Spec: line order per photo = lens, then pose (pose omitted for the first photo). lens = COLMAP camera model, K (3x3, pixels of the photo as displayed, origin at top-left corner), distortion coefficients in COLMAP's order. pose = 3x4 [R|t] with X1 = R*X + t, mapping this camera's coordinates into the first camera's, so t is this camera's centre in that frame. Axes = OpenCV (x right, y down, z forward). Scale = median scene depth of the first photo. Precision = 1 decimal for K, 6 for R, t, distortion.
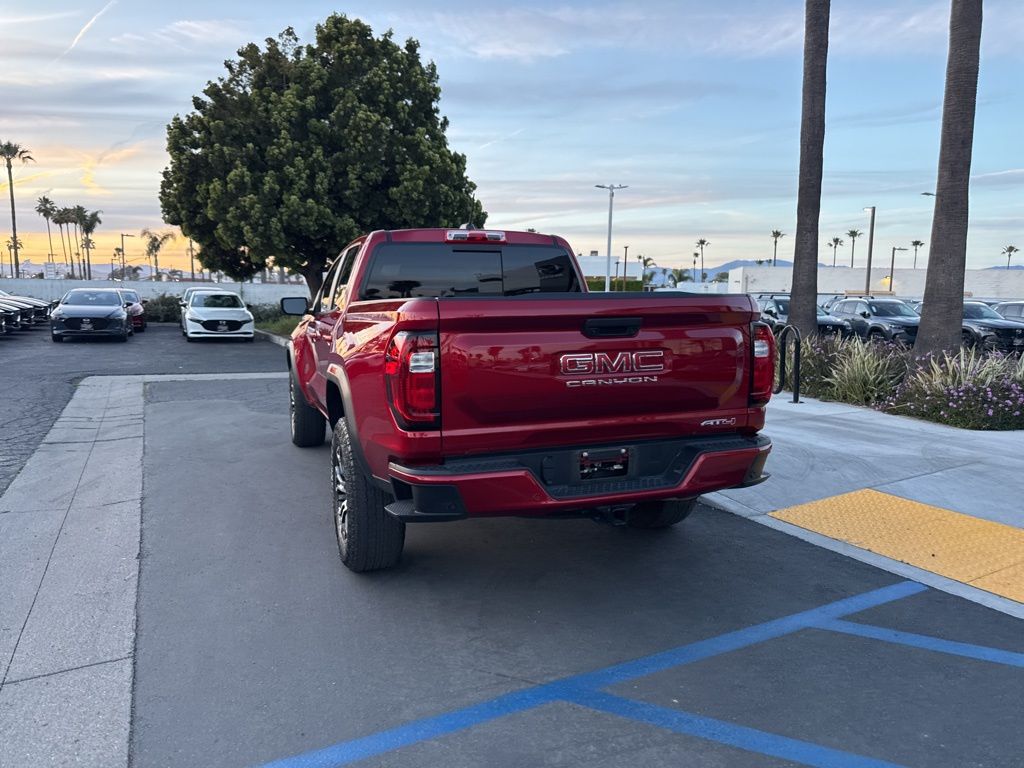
lens RADIAL K [[724.2, 0, 506.2], [0, 724.2, 385.1], [0, 0, 1]] dist [0.015496, -0.020082]
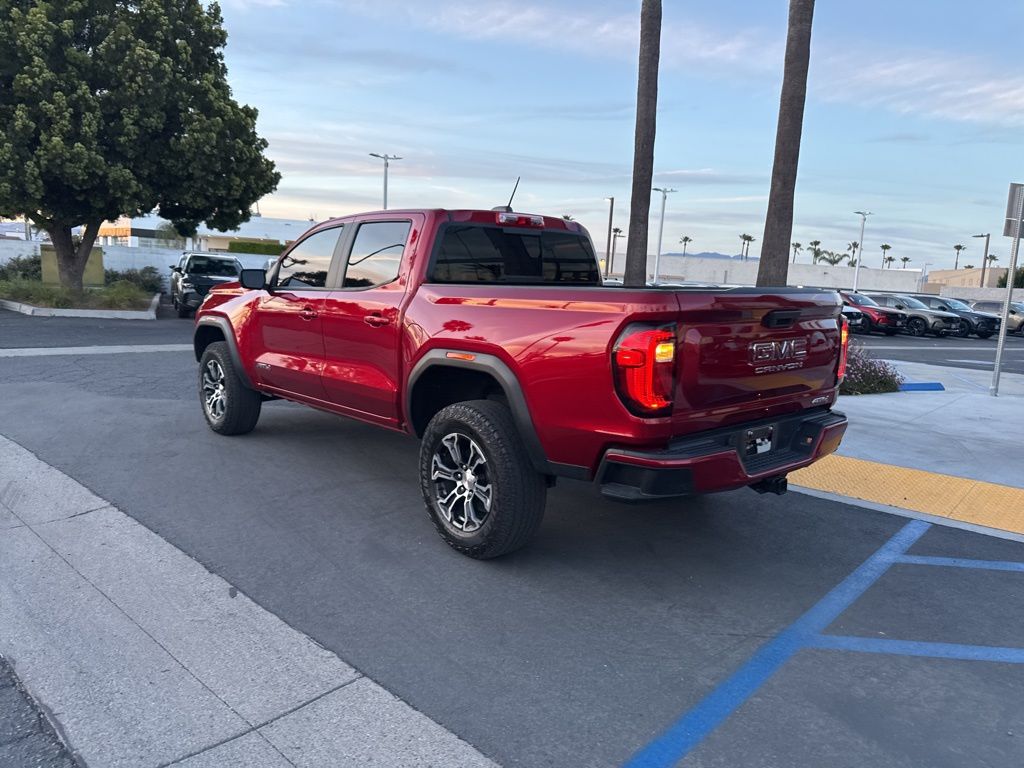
lens RADIAL K [[724.2, 0, 506.3], [0, 724.2, 377.5], [0, 0, 1]] dist [0.015496, -0.020082]
pose [[0.932530, -0.016819, 0.360701, -0.112952], [0.005931, 0.999493, 0.031271, -0.004679], [-0.361044, -0.027022, 0.932157, 0.015913]]
